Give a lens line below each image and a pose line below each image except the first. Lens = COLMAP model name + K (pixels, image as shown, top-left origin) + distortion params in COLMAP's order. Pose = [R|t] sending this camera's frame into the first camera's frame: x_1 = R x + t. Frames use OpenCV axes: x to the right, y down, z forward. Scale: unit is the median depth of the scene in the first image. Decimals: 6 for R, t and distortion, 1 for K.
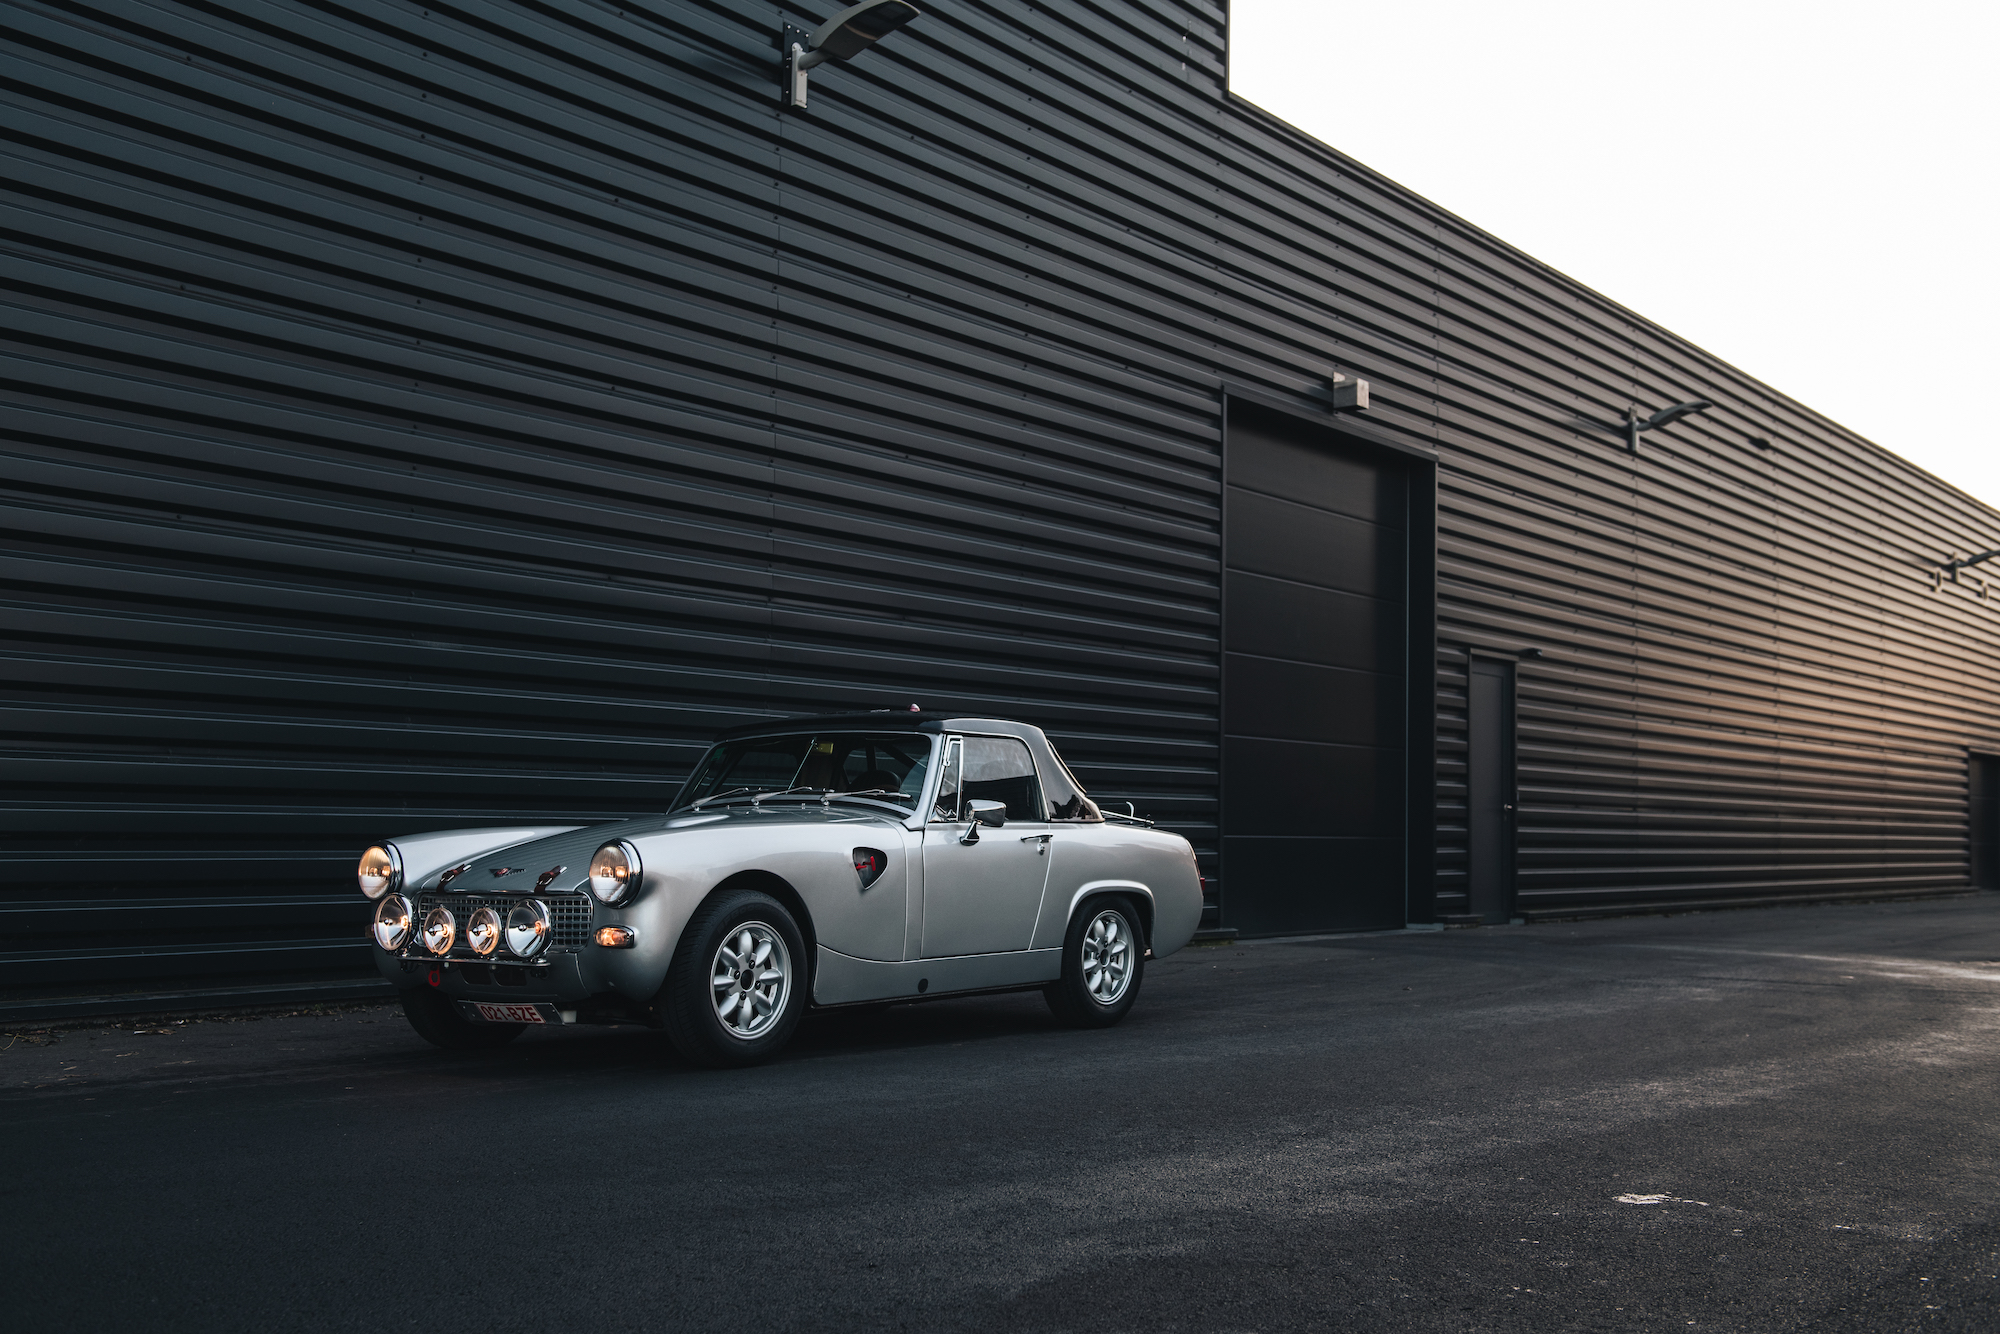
lens RADIAL K [[2015.0, 0, 1000.0], [0, 2015.0, 667.0], [0, 0, 1]] dist [0.053435, 0.001582]
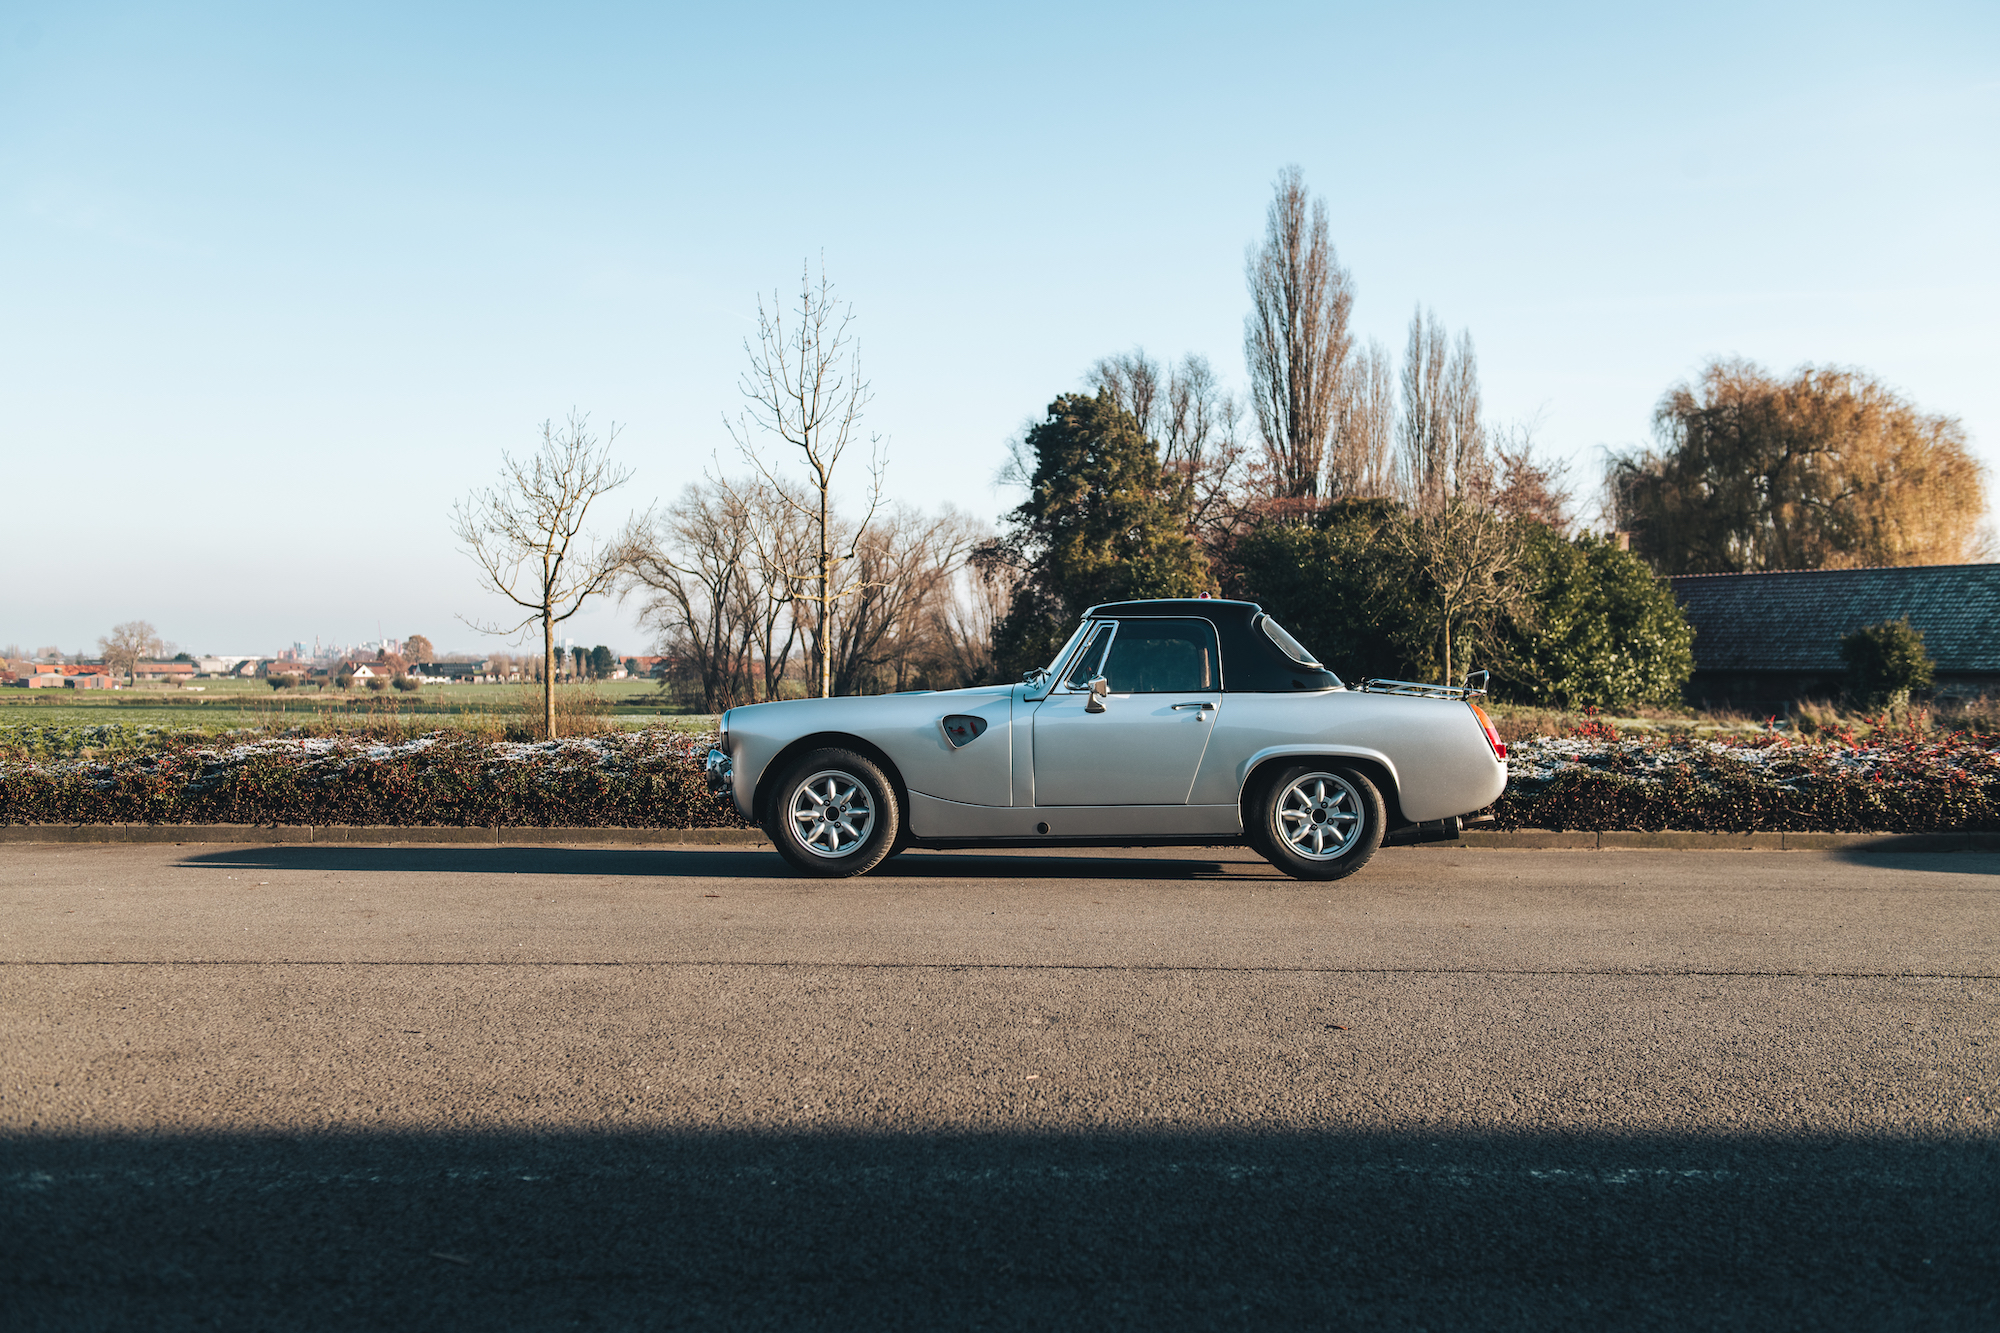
lens RADIAL K [[1944.3, 0, 1022.5], [0, 1944.3, 665.9], [0, 0, 1]] dist [0.033917, 0.014727]
pose [[0.550863, -0.036993, -0.833775, 0.956199], [0.078307, 0.996901, 0.007506, 0.053628], [0.830914, -0.069425, 0.552053, 0.378108]]
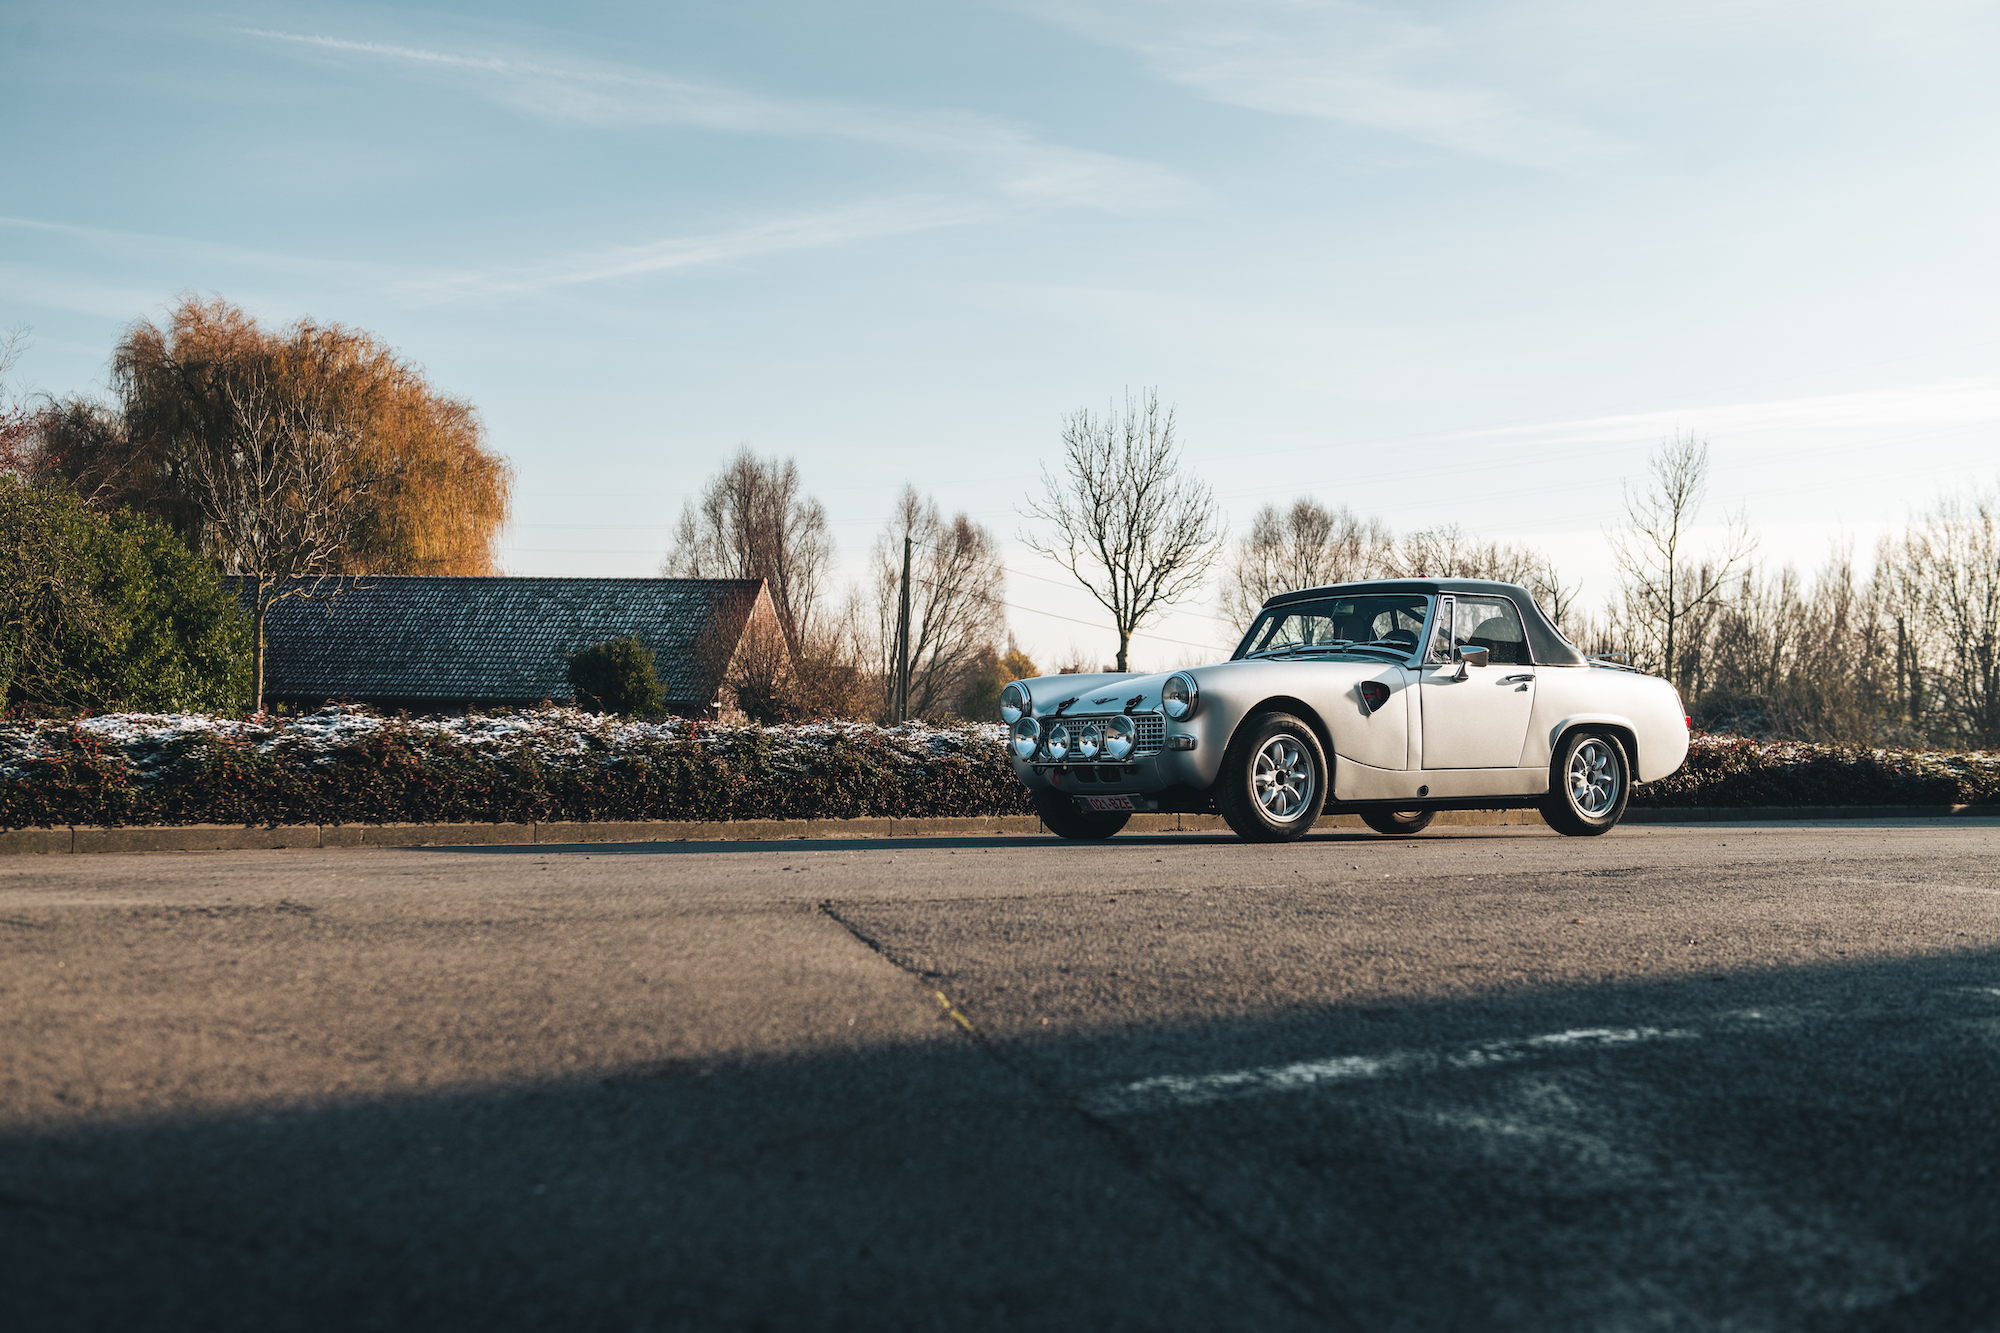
lens RADIAL K [[2551.1, 0, 1003.9], [0, 2551.1, 672.8], [0, 0, 1]] dist [0.117819, 0.005462]
pose [[0.965500, -0.024918, -0.259208, 0.129262], [0.036966, 0.998446, 0.041706, 0.006945], [0.257766, -0.049849, 0.964921, -0.633042]]
